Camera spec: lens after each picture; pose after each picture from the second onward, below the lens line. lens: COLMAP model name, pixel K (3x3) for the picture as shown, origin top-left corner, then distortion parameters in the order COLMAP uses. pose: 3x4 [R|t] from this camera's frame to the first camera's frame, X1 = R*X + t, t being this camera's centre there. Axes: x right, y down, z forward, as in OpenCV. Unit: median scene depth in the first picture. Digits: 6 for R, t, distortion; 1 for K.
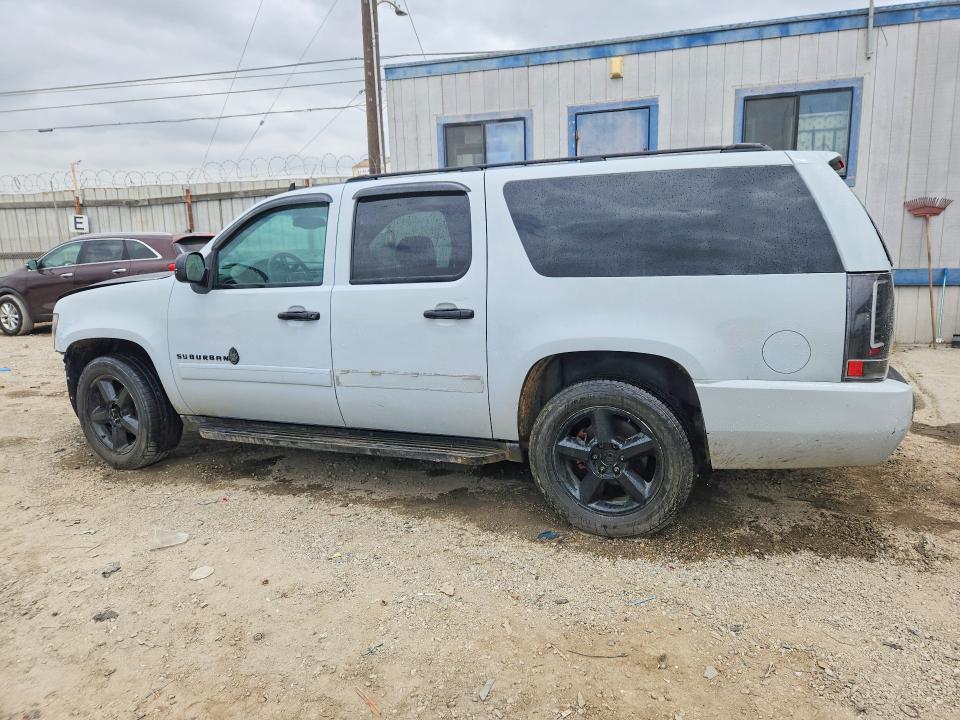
lens RADIAL K [[677.5, 0, 487.3], [0, 677.5, 360.0], [0, 0, 1]] dist [0.062324, -0.057785]
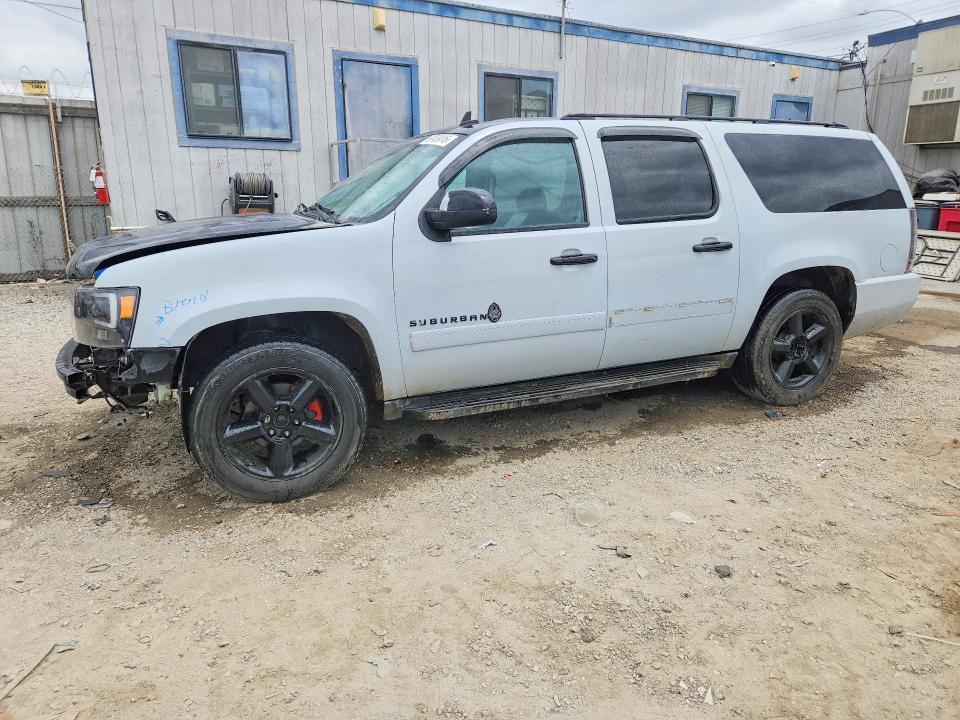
lens RADIAL K [[677.5, 0, 475.5], [0, 677.5, 364.1], [0, 0, 1]] dist [0.062324, -0.057785]
pose [[0.663805, -0.154924, 0.731684, -0.973396], [0.115235, 0.987814, 0.104611, -0.032069], [-0.738975, 0.014874, 0.673568, 0.419379]]
